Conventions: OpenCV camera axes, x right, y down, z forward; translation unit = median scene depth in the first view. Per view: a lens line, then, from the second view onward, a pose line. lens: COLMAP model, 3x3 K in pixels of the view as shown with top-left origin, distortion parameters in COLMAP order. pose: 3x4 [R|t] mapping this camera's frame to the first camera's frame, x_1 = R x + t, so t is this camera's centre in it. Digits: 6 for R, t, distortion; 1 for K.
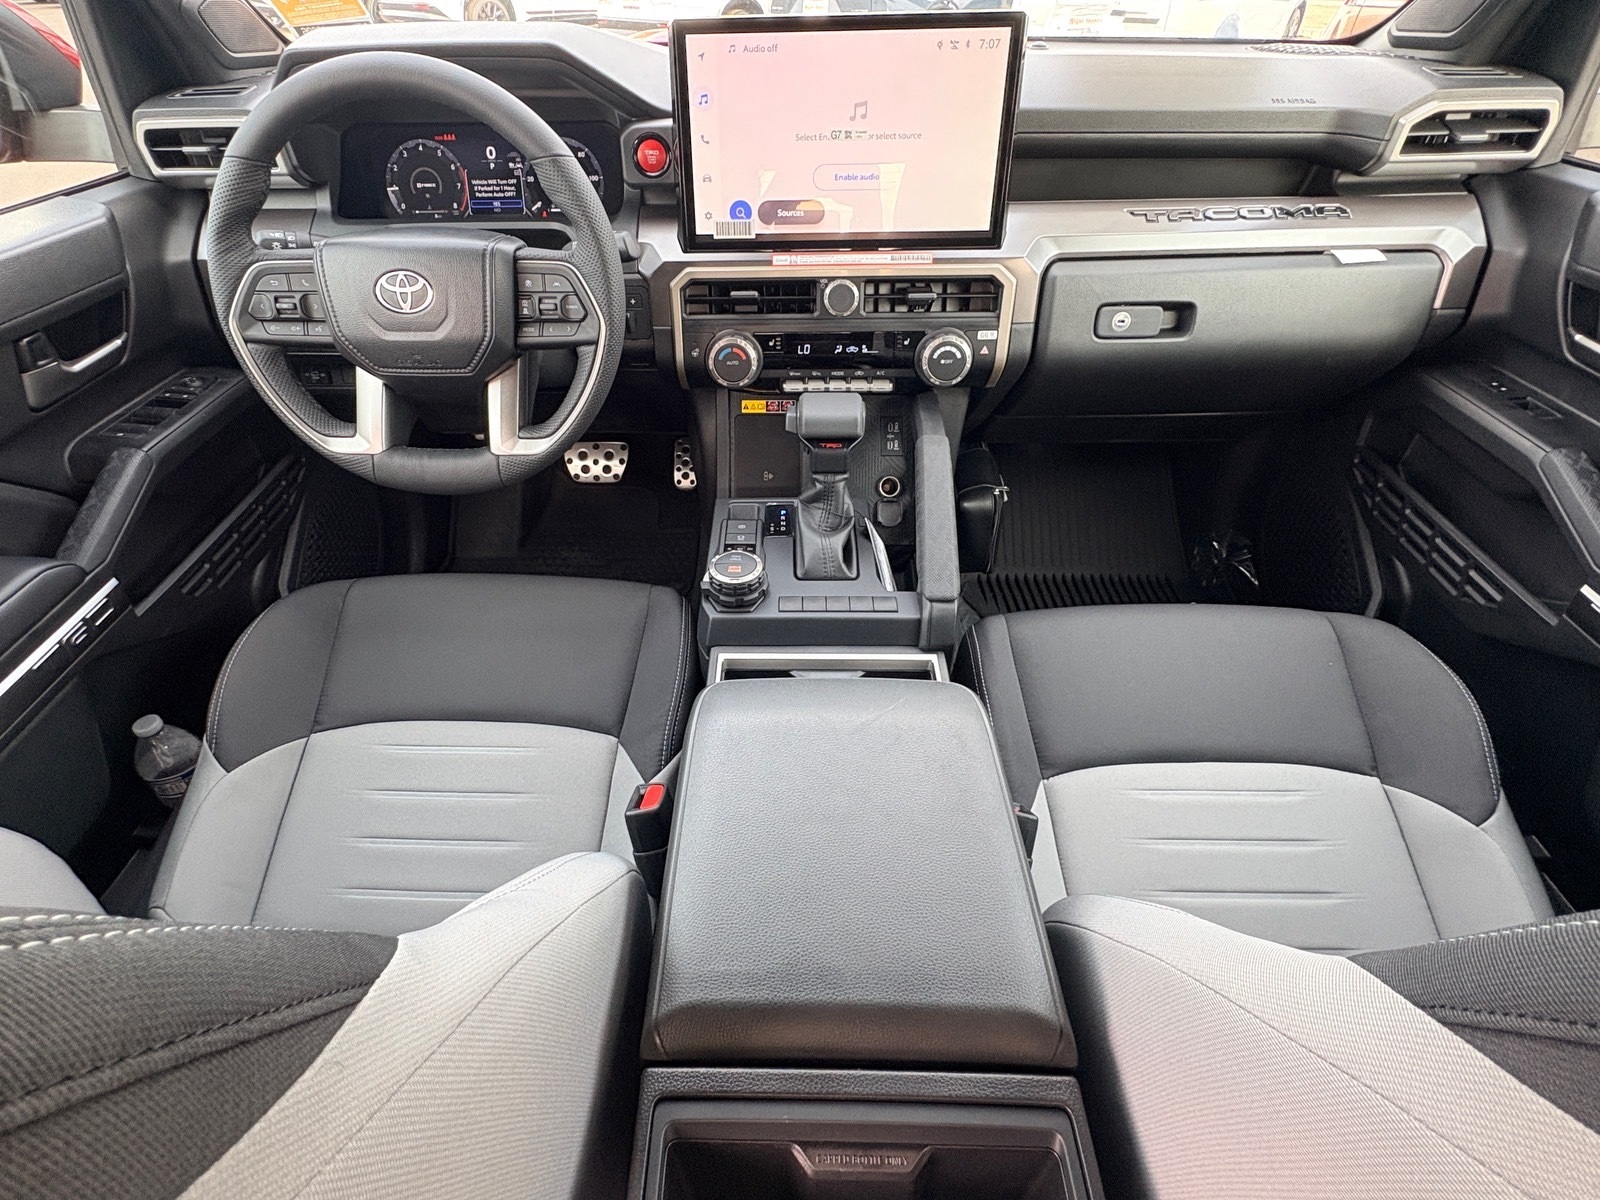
lens RADIAL K [[781.2, 0, 779.5], [0, 781.2, 595.6], [0, 0, 1]] dist [0.004552, 0.000836]
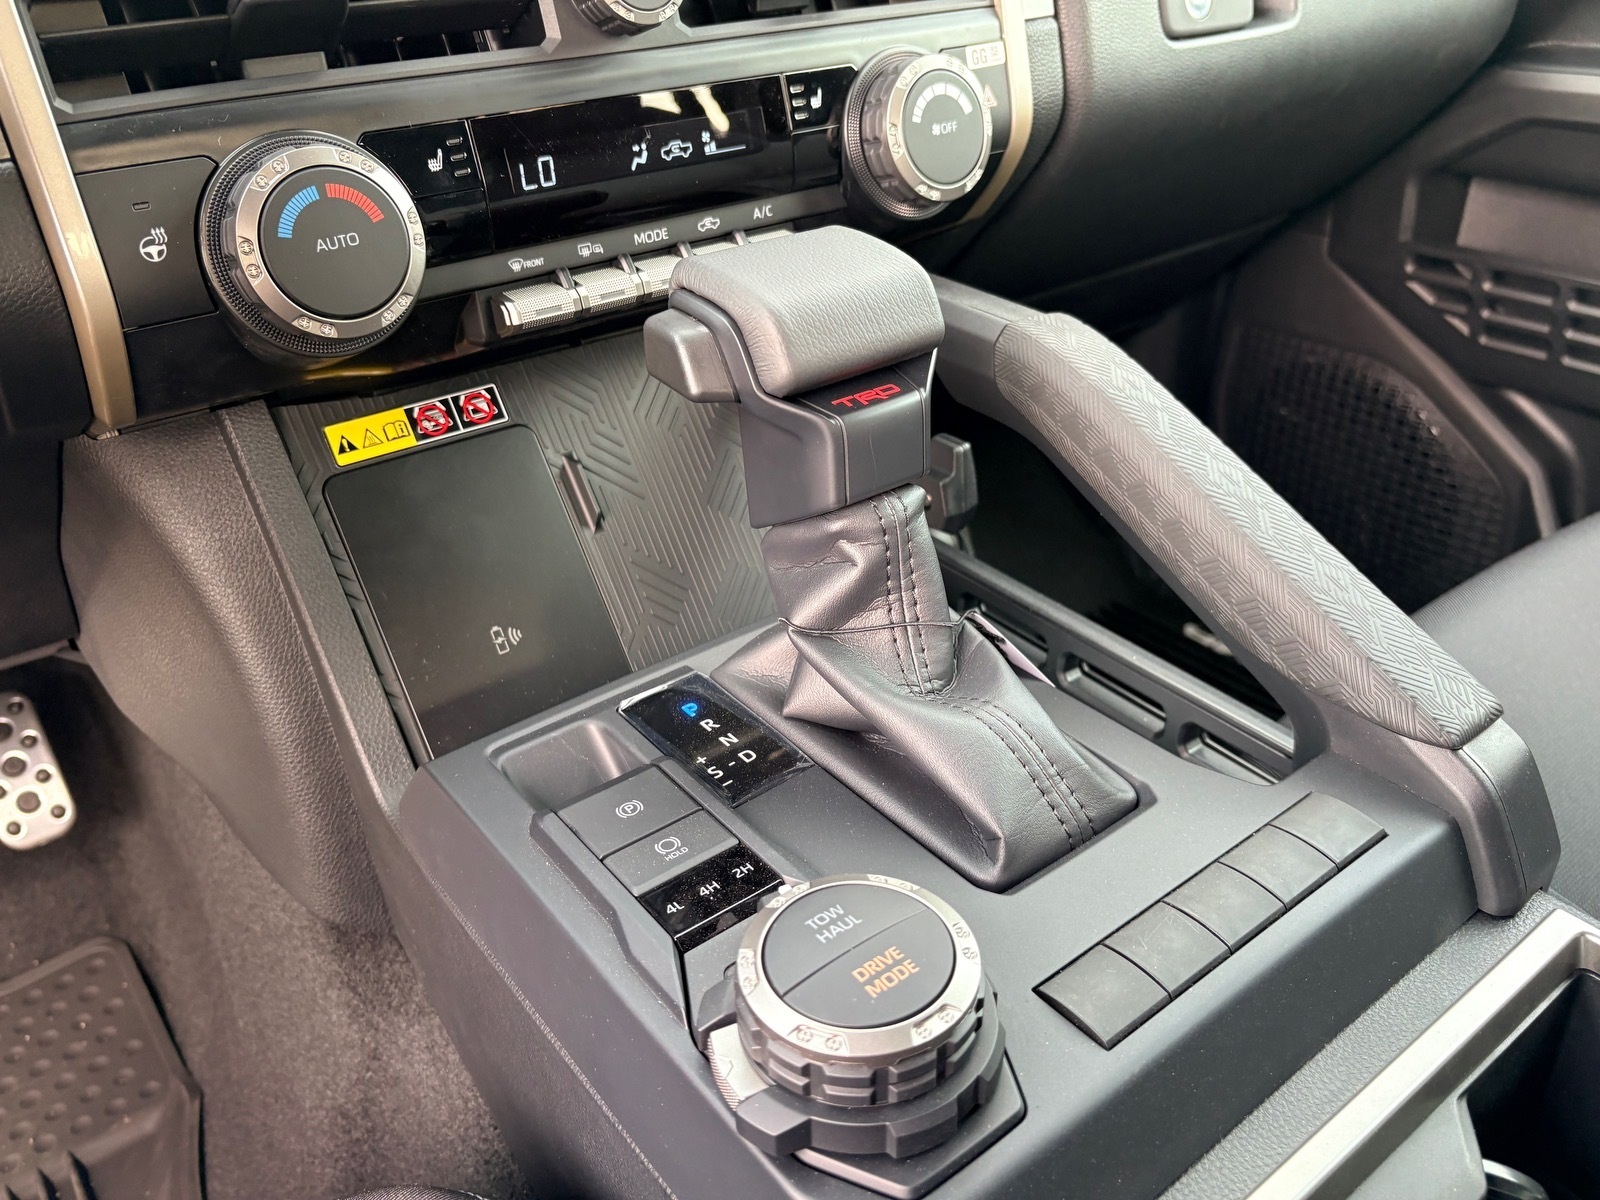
lens RADIAL K [[1248.9, 0, 789.2], [0, 1248.9, 607.1], [0, 0, 1]] dist [0.013223, -0.007794]
pose [[0.781848, -0.325727, 0.531615, -0.205094], [0.417539, 0.906775, -0.058483, -0.103979], [-0.463006, 0.267695, 0.844964, 0.624340]]
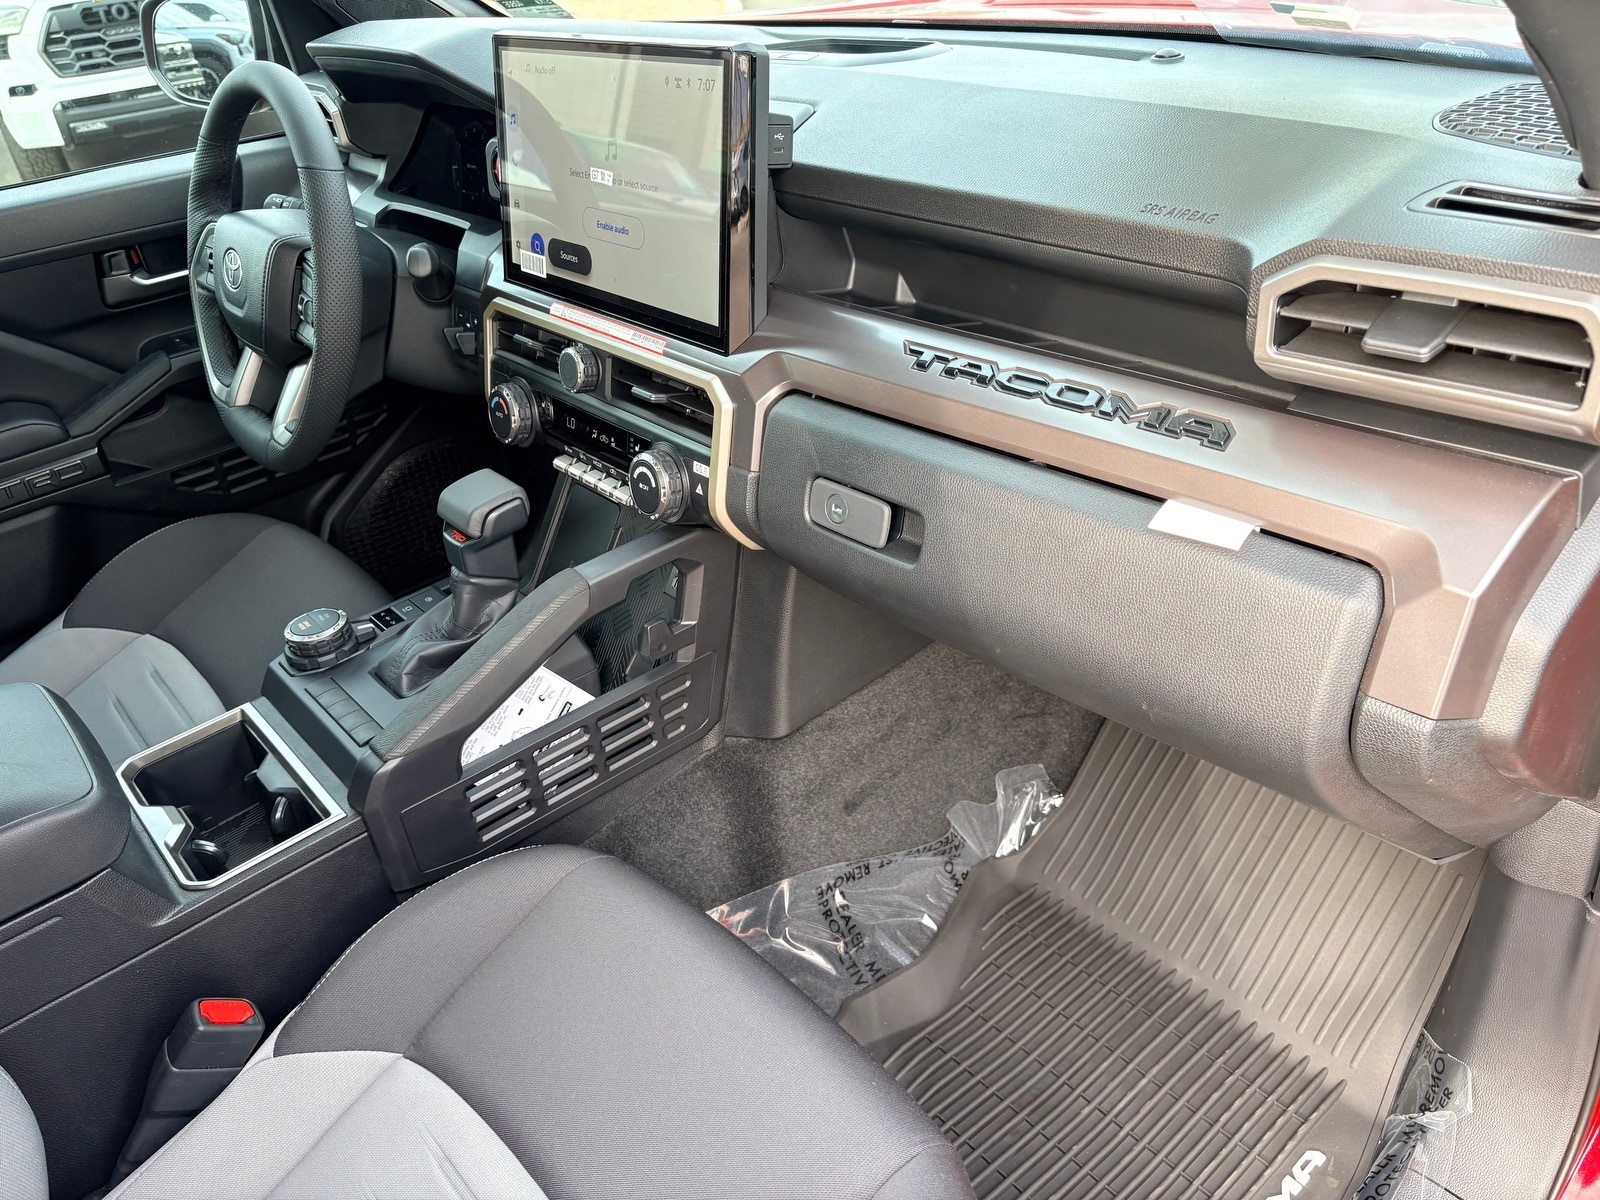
lens RADIAL K [[1248.9, 0, 789.2], [0, 1248.9, 607.1], [0, 0, 1]] dist [0.013223, -0.007794]
pose [[0.653316, 0.349311, -0.671685, 1.103363], [-0.417538, 0.906316, 0.065213, -0.331730], [0.631538, 0.237849, 0.737961, 0.277585]]
